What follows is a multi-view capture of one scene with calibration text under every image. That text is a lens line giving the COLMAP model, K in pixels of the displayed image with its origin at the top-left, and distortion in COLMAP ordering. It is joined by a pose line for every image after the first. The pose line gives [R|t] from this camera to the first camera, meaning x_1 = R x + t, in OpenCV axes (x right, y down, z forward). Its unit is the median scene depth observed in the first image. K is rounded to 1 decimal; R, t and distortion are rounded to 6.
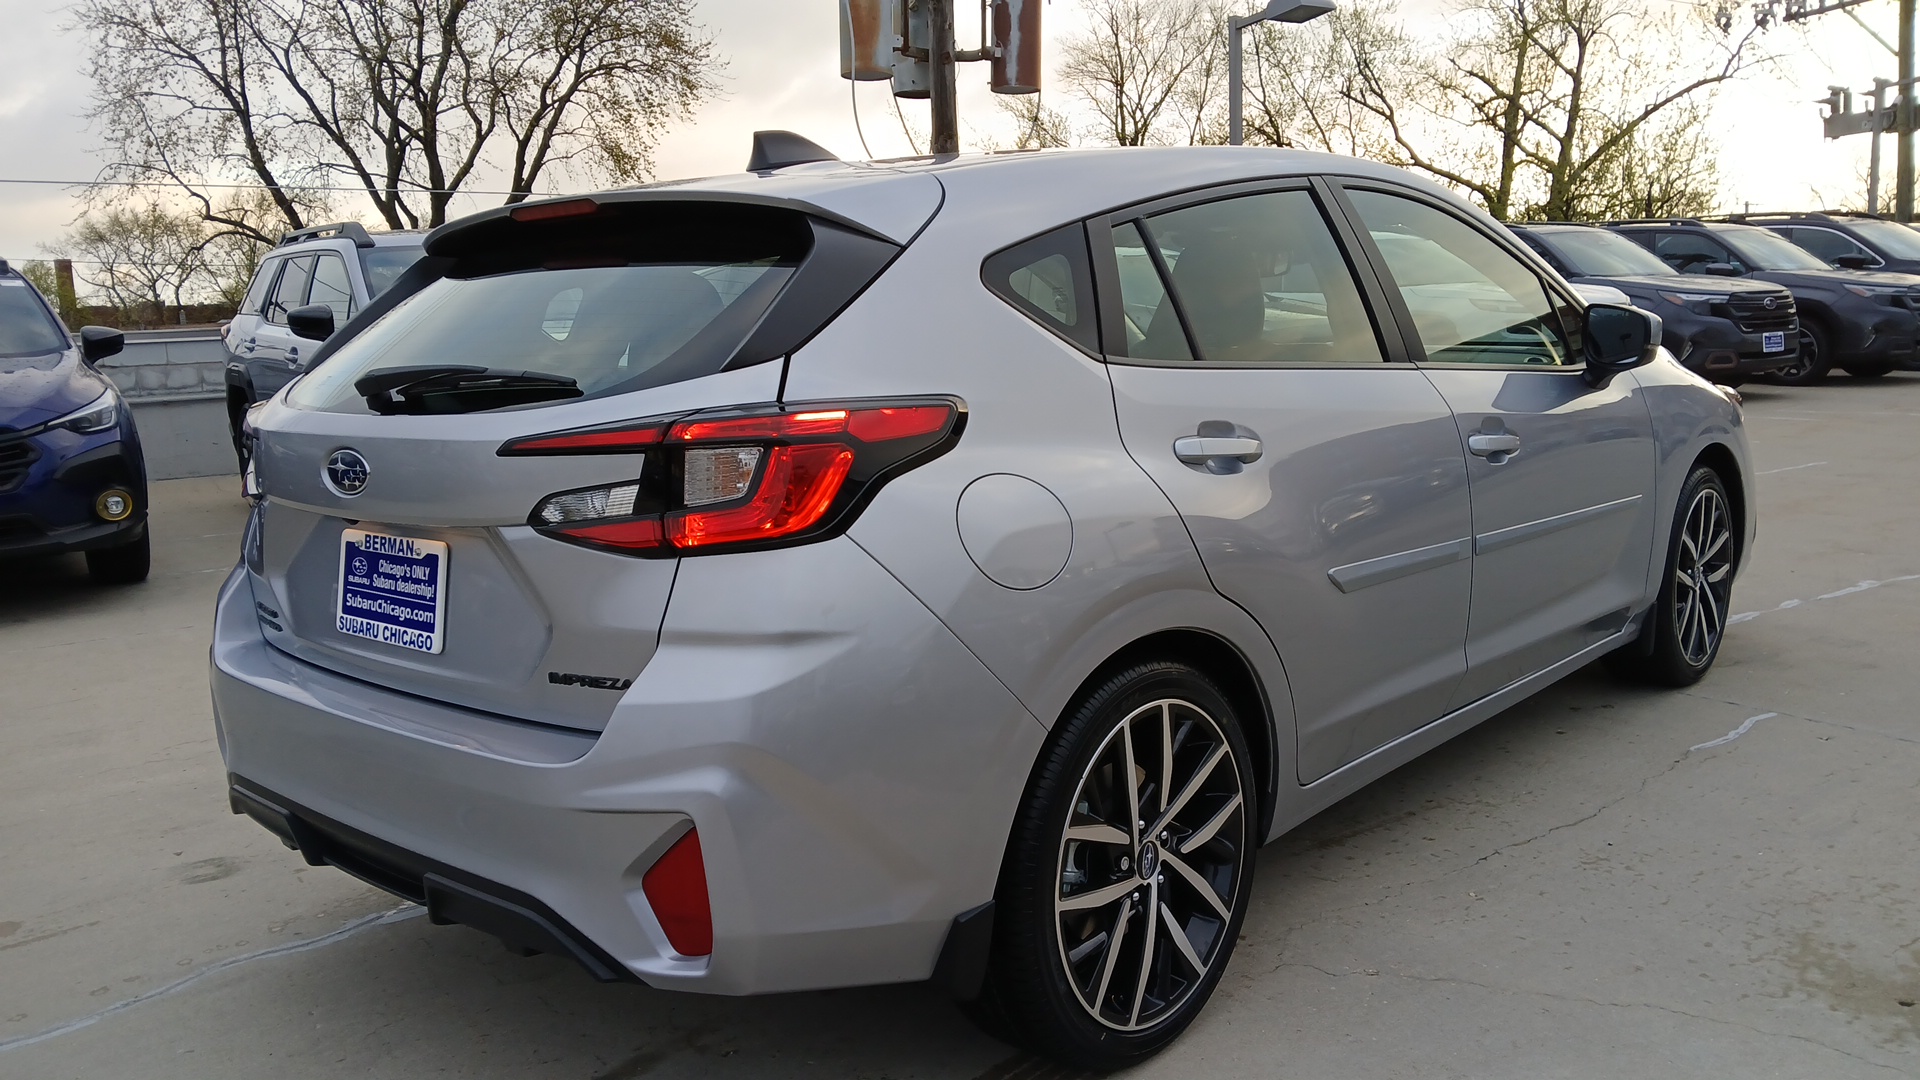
lens RADIAL K [[1465.2, 0, 960.3], [0, 1465.2, 582.6], [0, 0, 1]] dist [0.062780, -0.109337]
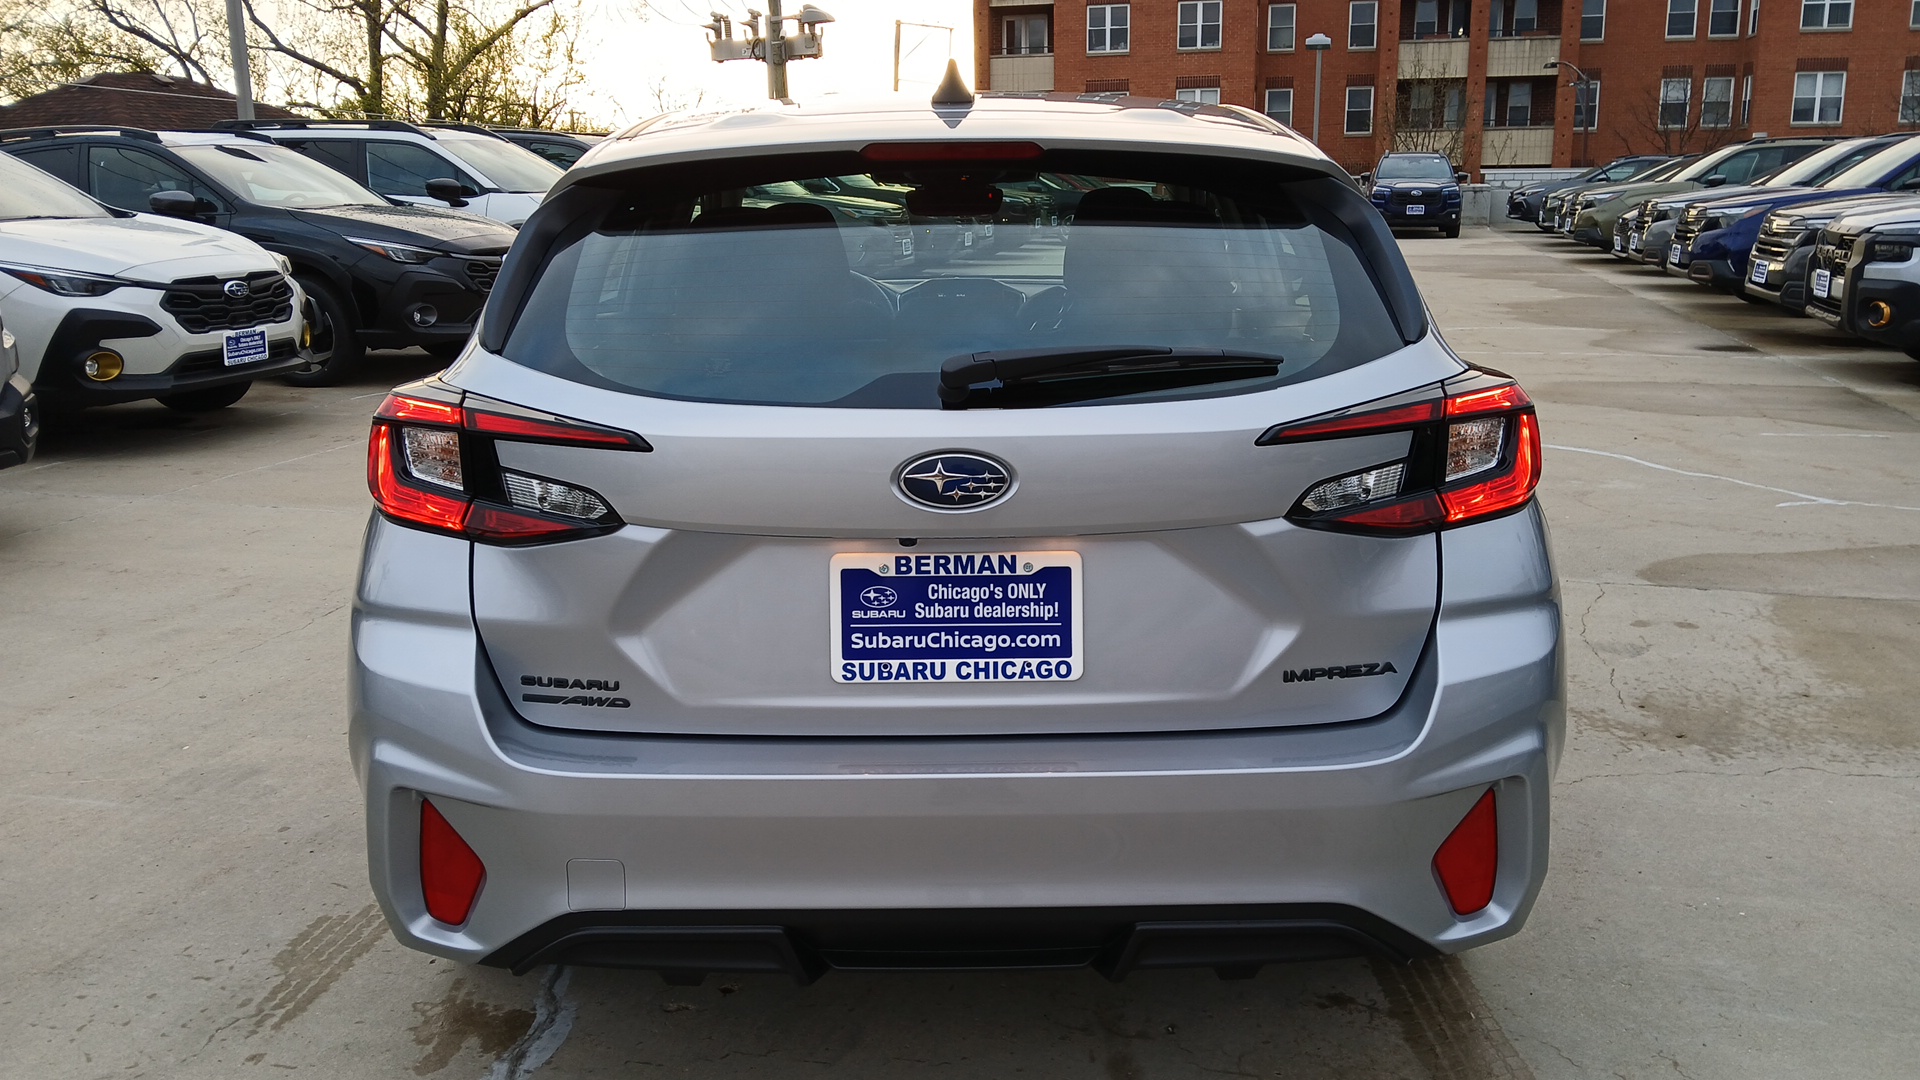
lens RADIAL K [[1465.2, 0, 960.3], [0, 1465.2, 582.6], [0, 0, 1]] dist [0.062780, -0.109337]
pose [[0.755634, -0.142445, 0.639318, -0.903692], [0.100157, 0.989715, 0.102137, -0.098427], [-0.647292, -0.013146, 0.762129, 0.367157]]
